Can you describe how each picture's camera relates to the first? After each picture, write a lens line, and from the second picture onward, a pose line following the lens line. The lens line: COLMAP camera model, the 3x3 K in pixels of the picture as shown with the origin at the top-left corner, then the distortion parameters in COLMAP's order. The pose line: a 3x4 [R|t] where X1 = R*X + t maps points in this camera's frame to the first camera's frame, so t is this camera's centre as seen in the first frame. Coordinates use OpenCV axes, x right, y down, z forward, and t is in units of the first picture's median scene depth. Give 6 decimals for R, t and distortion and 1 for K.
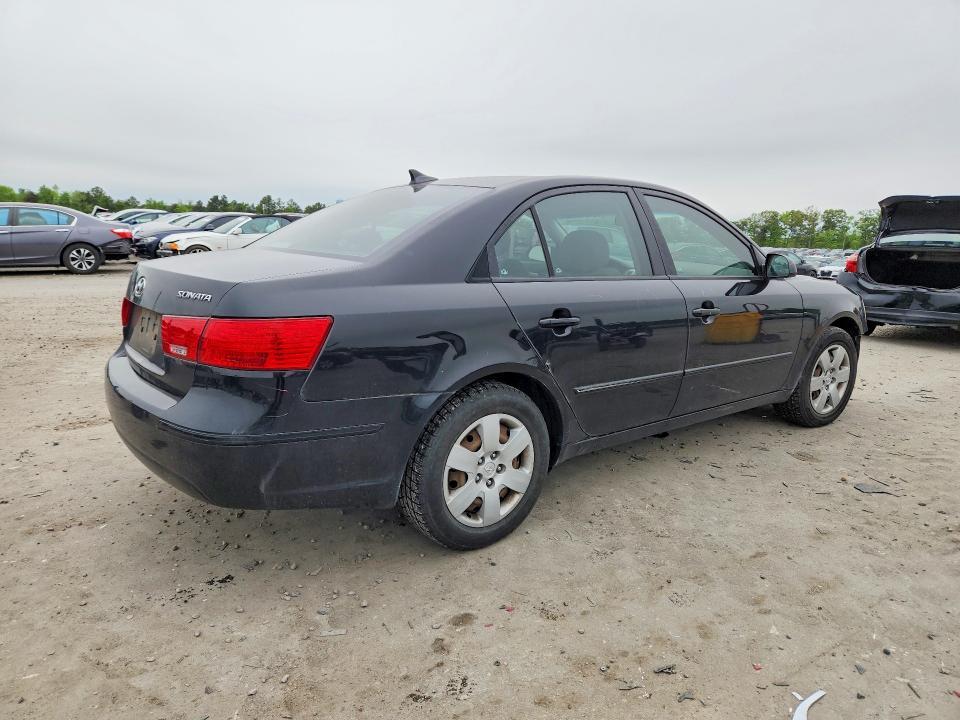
lens RADIAL K [[734.4, 0, 480.0], [0, 734.4, 360.0], [0, 0, 1]] dist [0.000393, -0.004309]
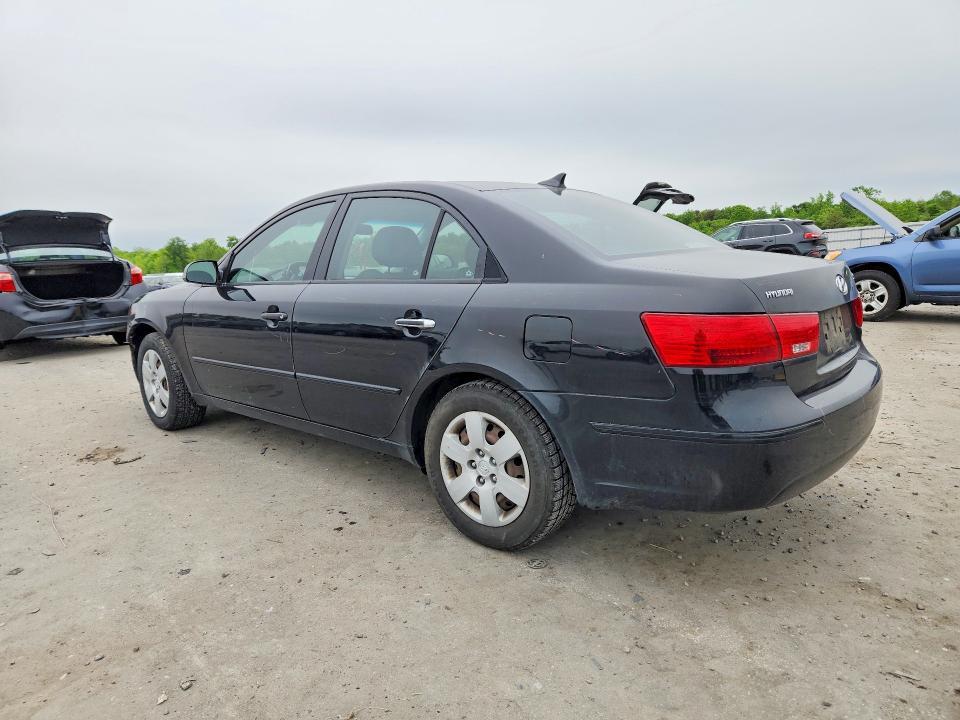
lens RADIAL K [[715.0, 0, 480.0], [0, 715.0, 360.0], [0, 0, 1]] dist [-0.018161, -0.002104]
pose [[-0.300383, -0.158046, 0.940634, -0.807561], [0.191857, 0.956009, 0.221897, -0.198190], [-0.934324, 0.247121, -0.256846, 1.140272]]
